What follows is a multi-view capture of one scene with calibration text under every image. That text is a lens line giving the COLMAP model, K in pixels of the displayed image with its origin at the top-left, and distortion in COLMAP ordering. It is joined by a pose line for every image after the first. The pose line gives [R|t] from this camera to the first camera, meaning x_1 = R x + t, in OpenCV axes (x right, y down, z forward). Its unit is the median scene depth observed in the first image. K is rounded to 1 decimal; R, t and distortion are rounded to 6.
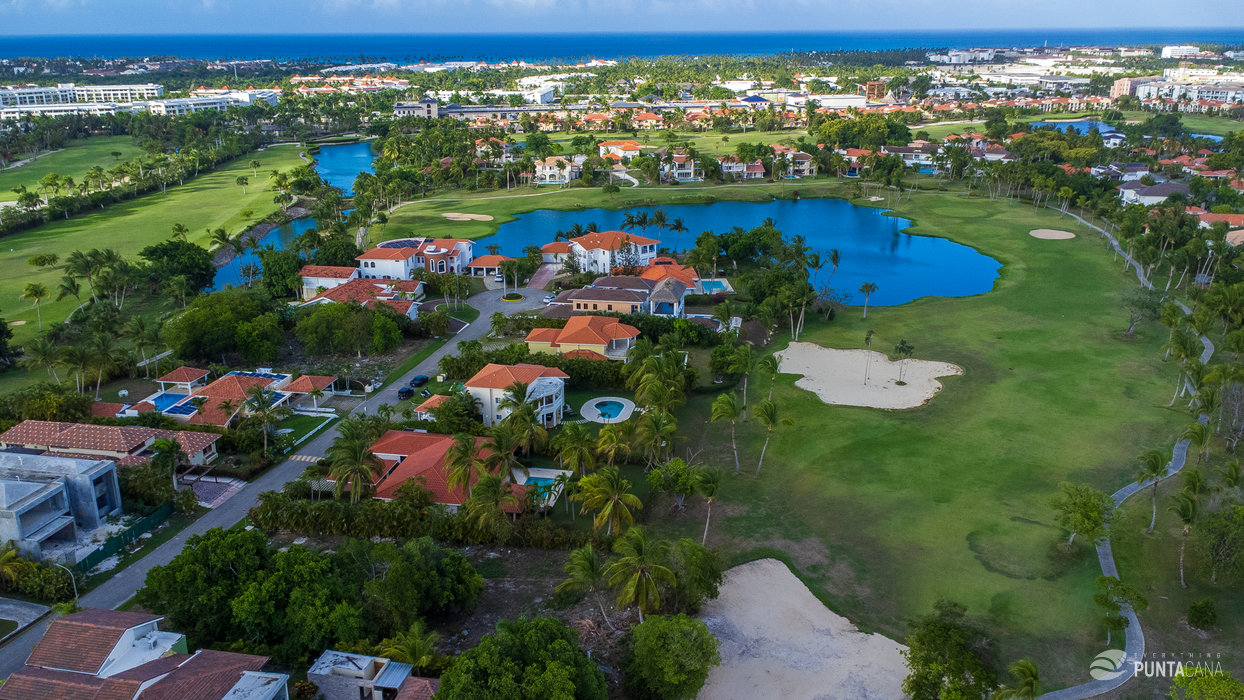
lens RADIAL K [[880.6, 0, 623.5], [0, 880.6, 350.2], [0, 0, 1]] dist [0.000025, -0.004626]
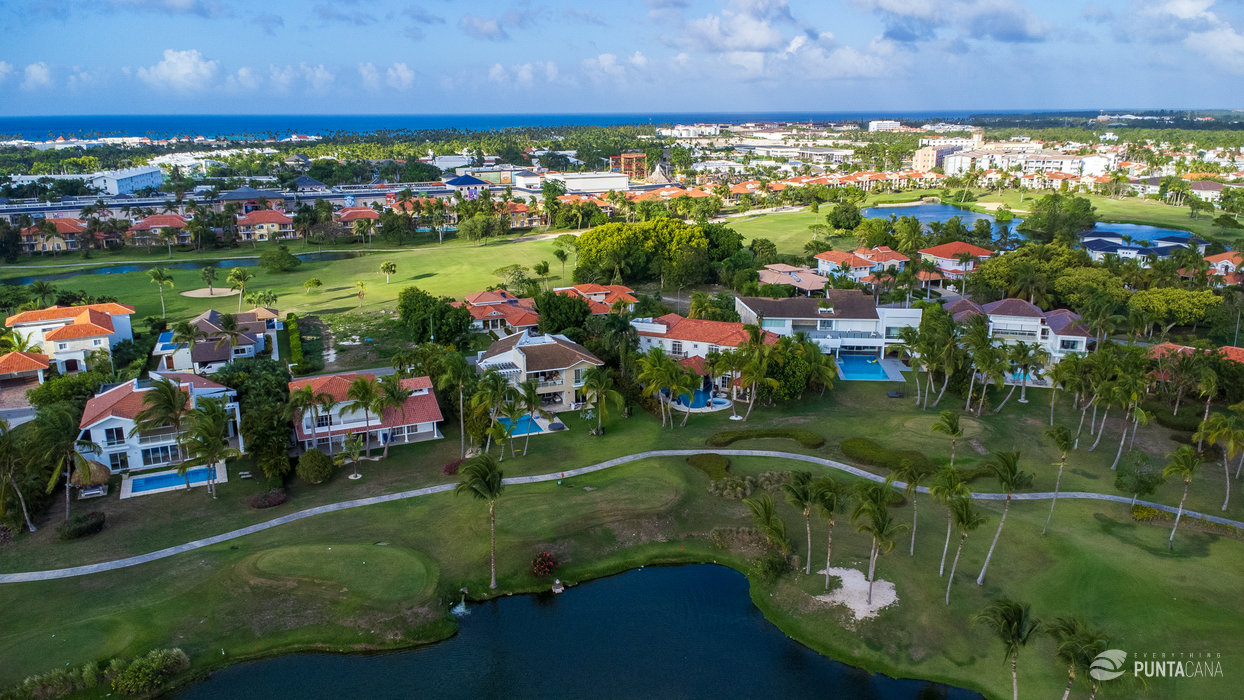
lens RADIAL K [[880.6, 0, 620.9], [0, 880.6, 351.3], [0, 0, 1]] dist [0.000025, -0.004626]
pose [[0.958941, -0.070192, 0.274782, 0.029959], [0.092055, 0.993465, -0.067480, -0.043729], [-0.268250, 0.090005, 0.959136, 0.147607]]
